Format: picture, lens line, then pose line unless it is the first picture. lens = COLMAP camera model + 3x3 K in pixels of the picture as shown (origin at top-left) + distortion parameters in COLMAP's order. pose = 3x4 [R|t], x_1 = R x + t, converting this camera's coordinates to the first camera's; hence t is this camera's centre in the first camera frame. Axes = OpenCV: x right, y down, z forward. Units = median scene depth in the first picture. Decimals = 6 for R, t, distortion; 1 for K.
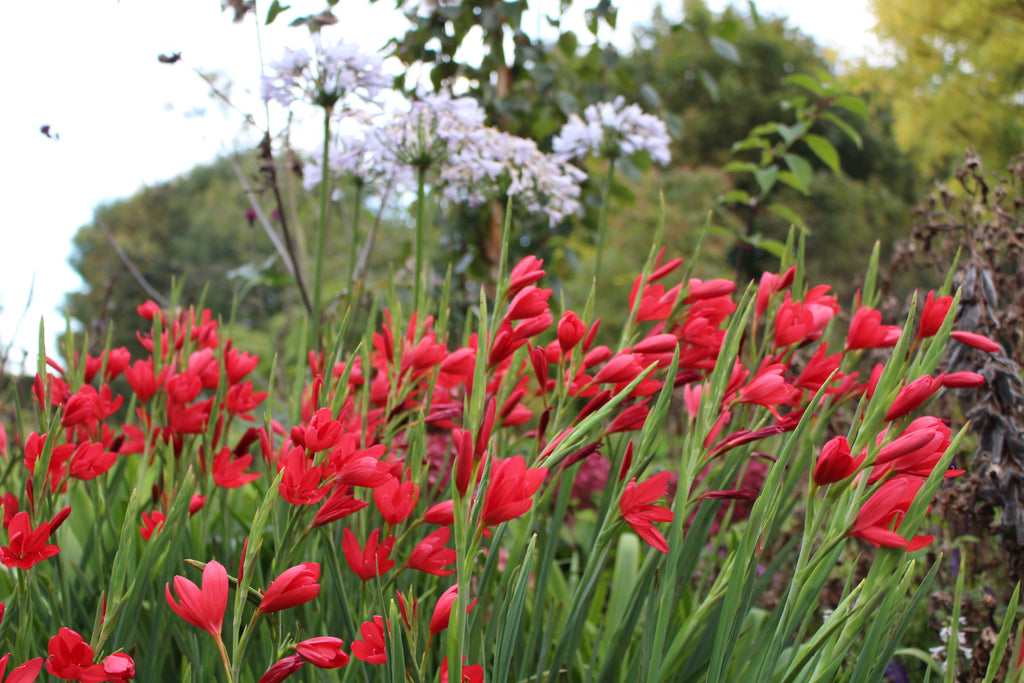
lens RADIAL K [[1410.4, 0, 512.0], [0, 1410.4, 341.5], [0, 0, 1]] dist [-0.036301, -0.032756]
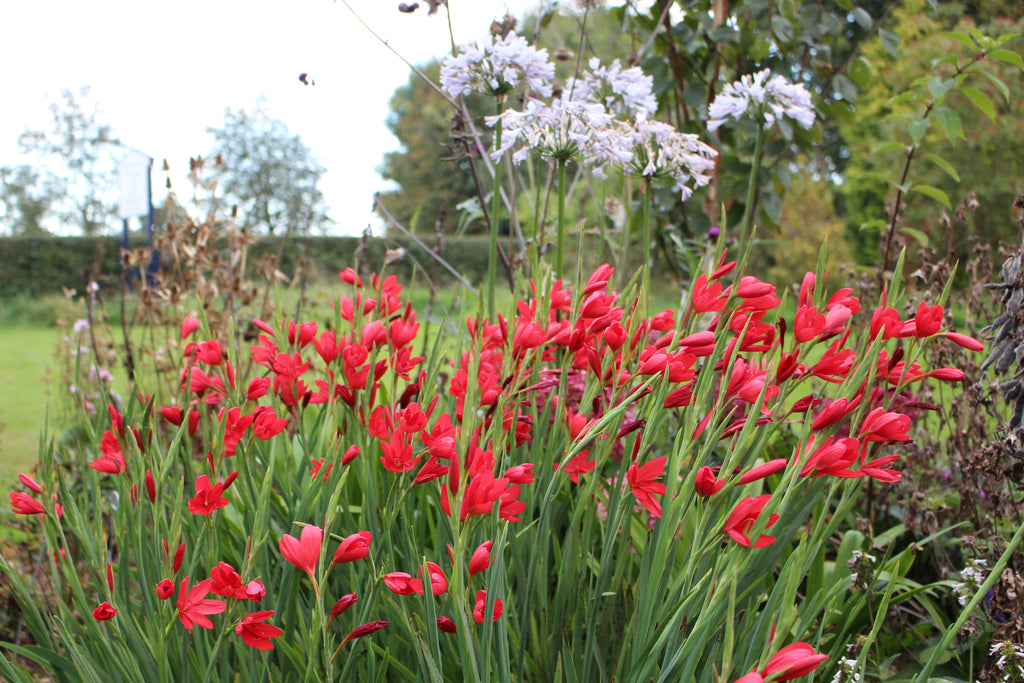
lens RADIAL K [[1402.0, 0, 512.0], [0, 1402.0, 341.5], [0, 0, 1]] dist [0.008613, 0.007021]
pose [[0.976387, 0.013572, -0.215602, 0.206593], [0.008188, 0.994983, 0.099710, -0.120025], [0.215873, -0.099121, 0.971377, -0.242201]]
